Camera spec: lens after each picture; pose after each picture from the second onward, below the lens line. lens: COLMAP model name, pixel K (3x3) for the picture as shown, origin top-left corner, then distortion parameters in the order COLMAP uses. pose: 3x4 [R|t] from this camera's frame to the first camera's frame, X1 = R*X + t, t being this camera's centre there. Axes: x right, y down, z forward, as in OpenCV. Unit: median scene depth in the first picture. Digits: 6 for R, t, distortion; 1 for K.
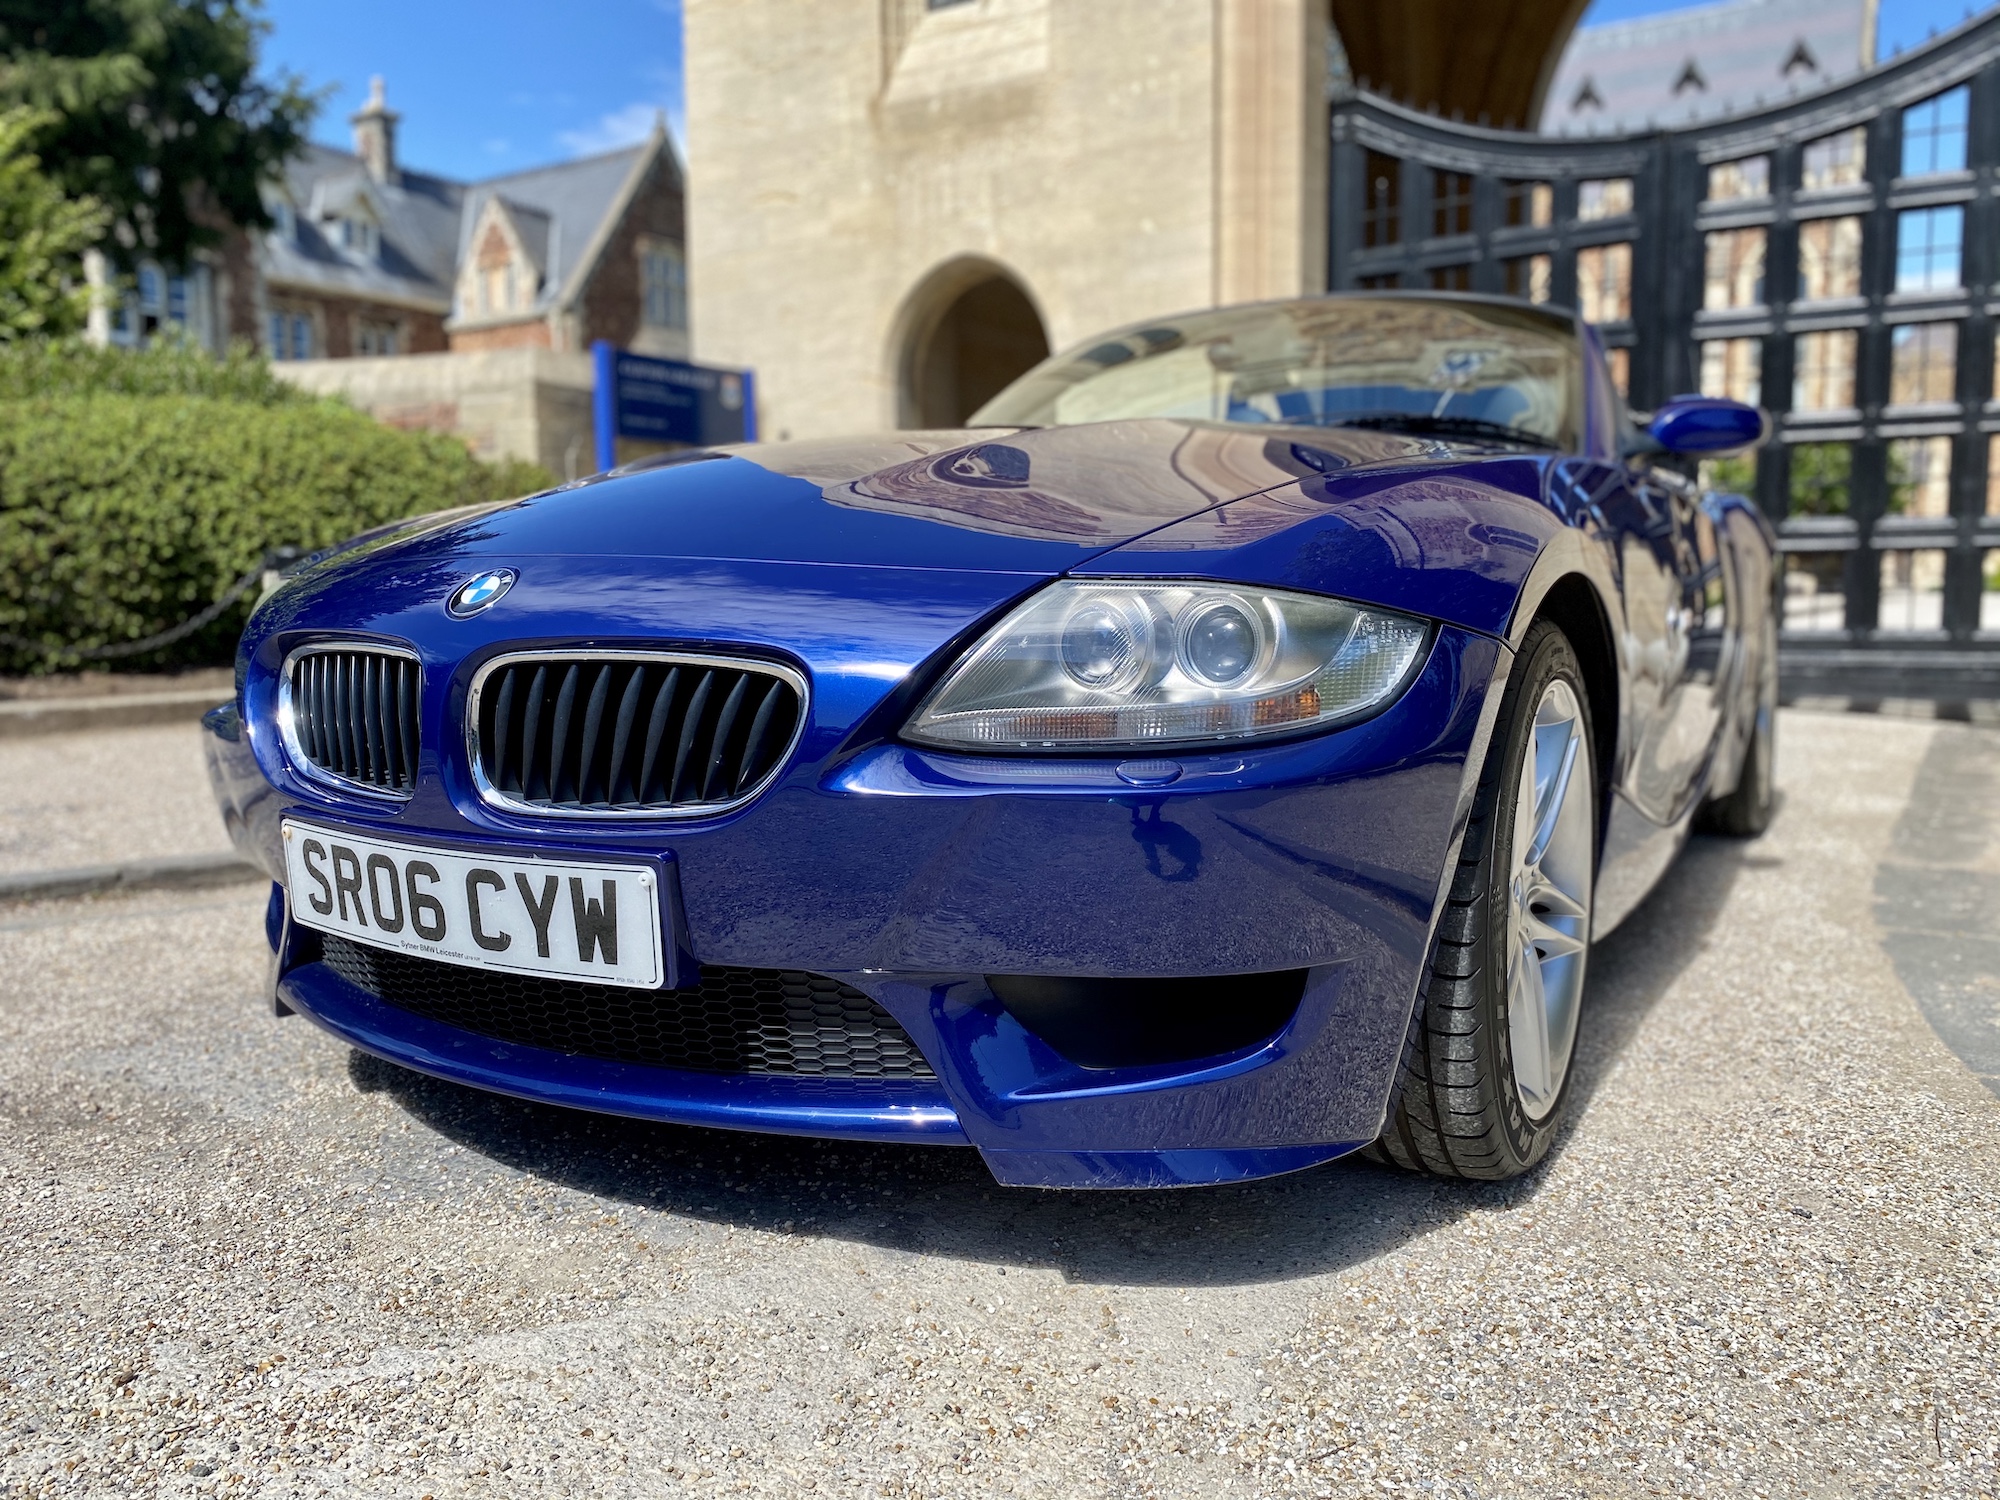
lens RADIAL K [[1561.6, 0, 999.1], [0, 1561.6, 748.9], [0, 0, 1]] dist [0.007223, -0.010088]
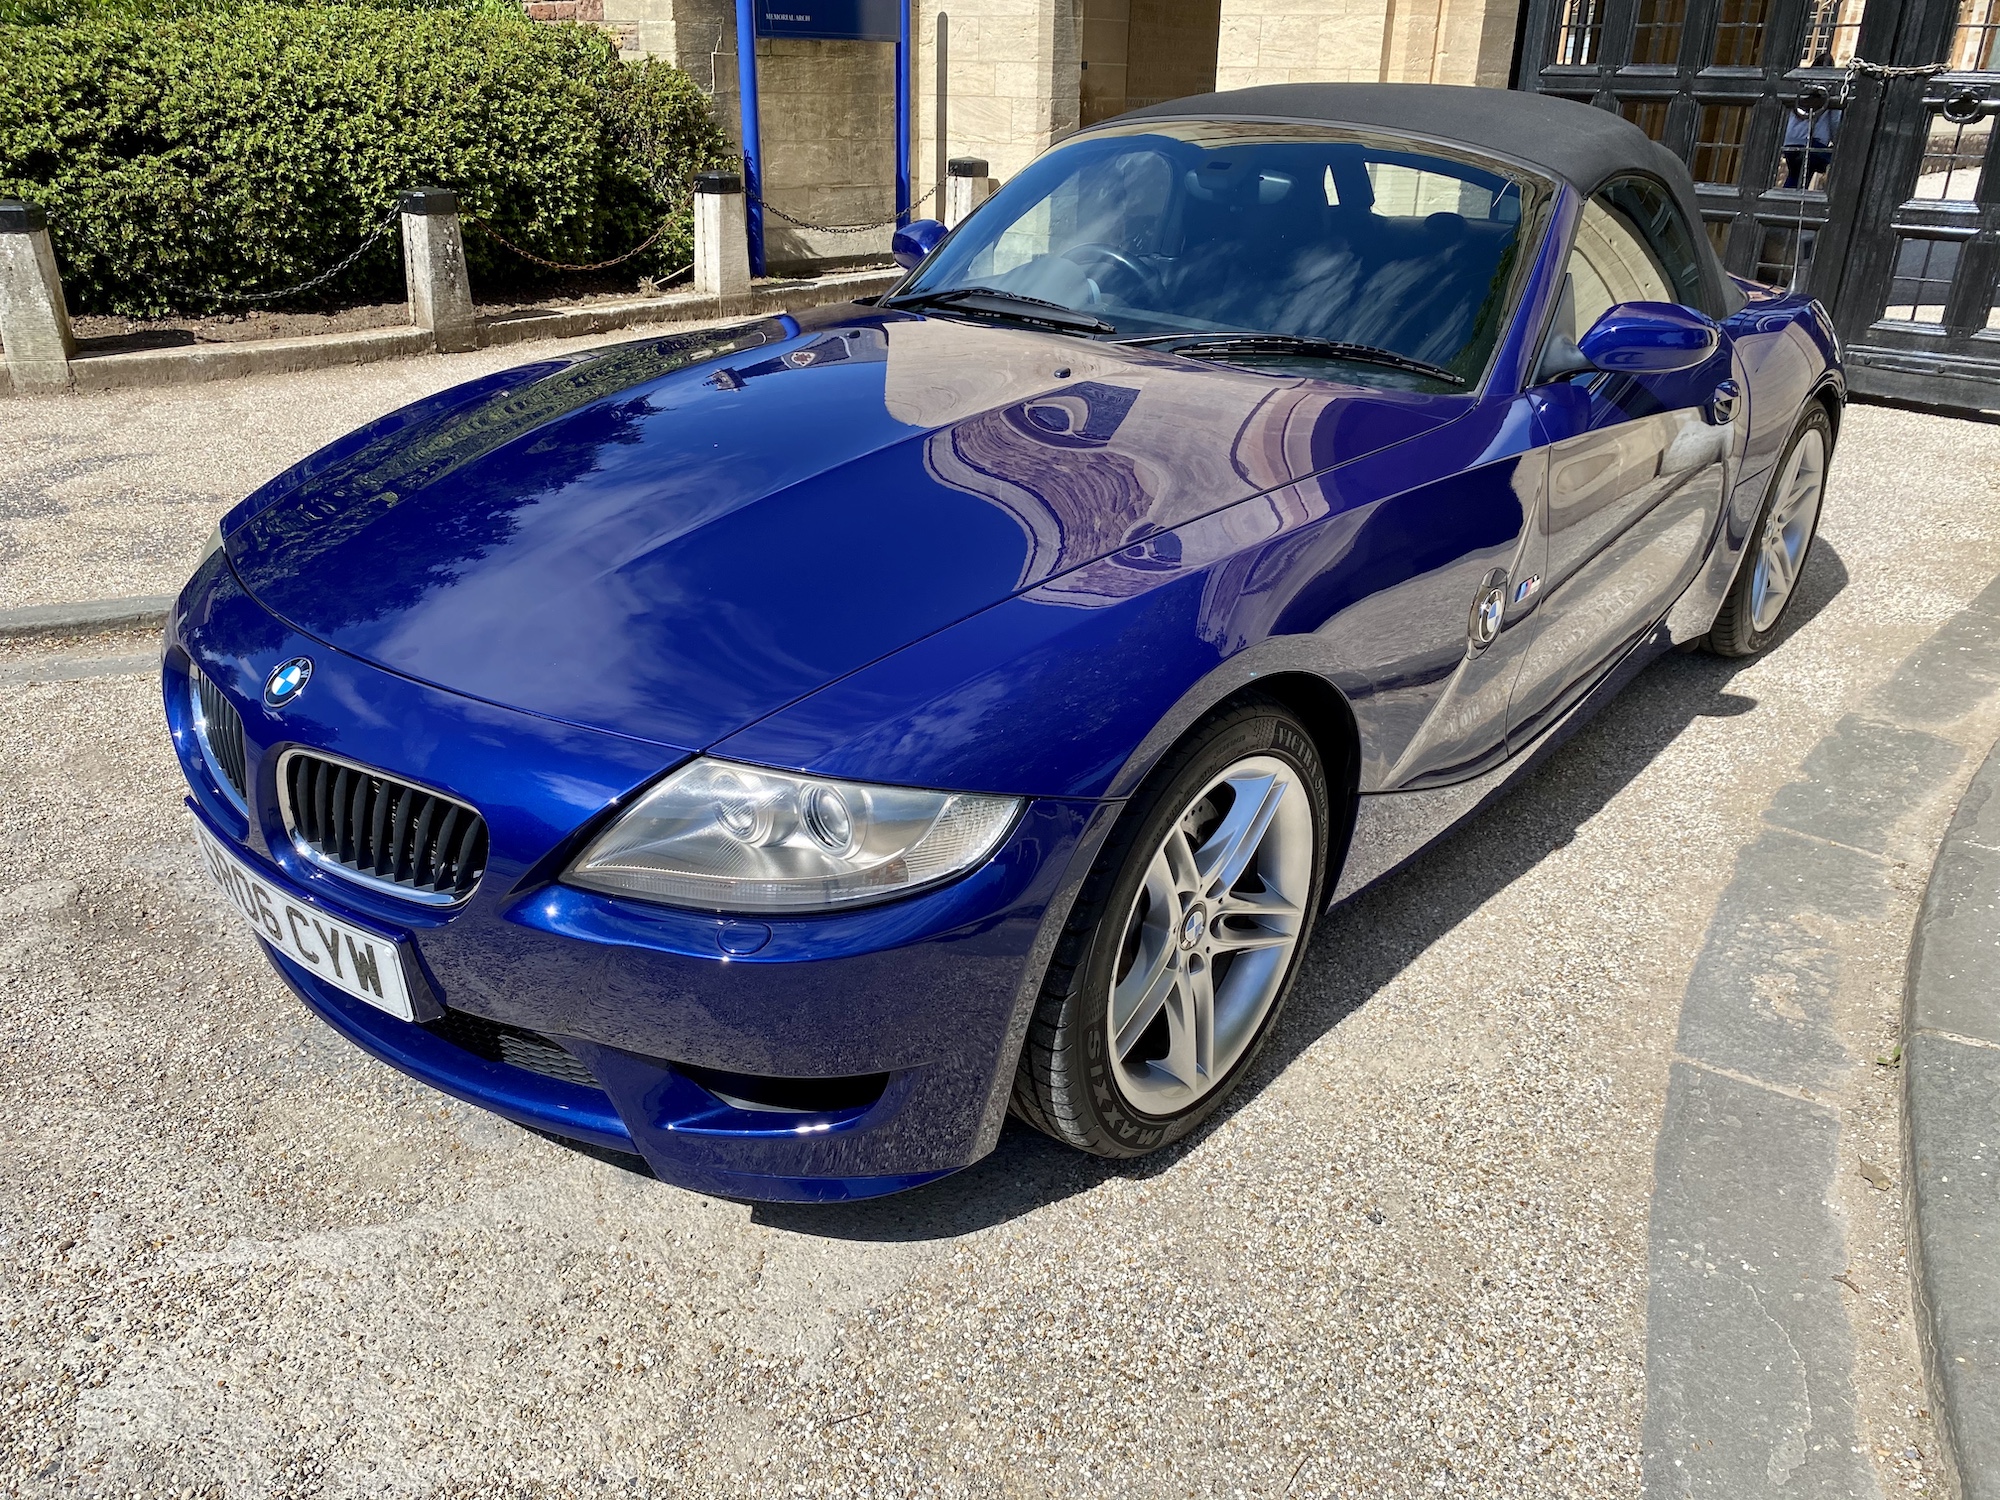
lens RADIAL K [[1561.6, 0, 997.6], [0, 1561.6, 757.7], [0, 0, 1]] dist [0.007223, -0.010088]
pose [[0.985512, 0.093423, -0.141555, 0.110558], [-0.044247, 0.947336, 0.317170, -0.126161], [0.163731, -0.306311, 0.937745, -0.023675]]
